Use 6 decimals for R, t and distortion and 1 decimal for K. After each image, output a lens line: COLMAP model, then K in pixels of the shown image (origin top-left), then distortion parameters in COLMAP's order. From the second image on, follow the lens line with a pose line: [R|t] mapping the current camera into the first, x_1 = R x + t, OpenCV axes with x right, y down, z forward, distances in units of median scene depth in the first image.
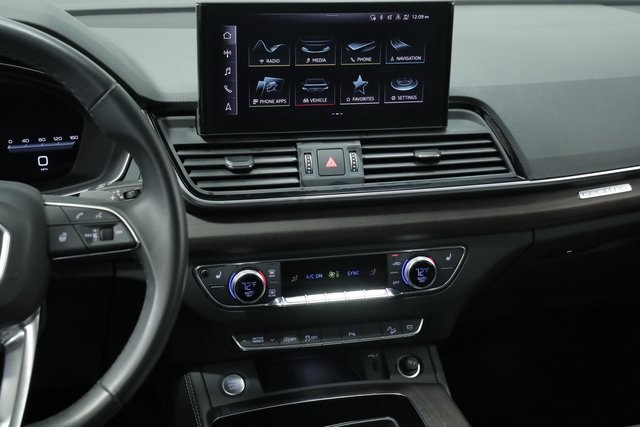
lens RADIAL K [[1014.0, 0, 334.4], [0, 1014.0, 211.7], [0, 0, 1]] dist [0.147244, 0.000000]
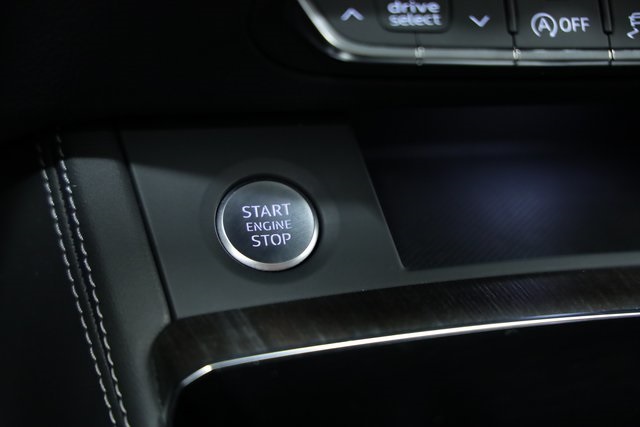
lens RADIAL K [[1816.2, 0, 319.9], [0, 1816.2, 212.9], [0, 0, 1]] dist [0.435501, 0.000000]
pose [[0.996626, 0.054701, 0.061195, -0.115063], [-0.061216, 0.992021, 0.110217, 0.125968], [-0.054678, -0.113591, 0.992022, 0.623269]]
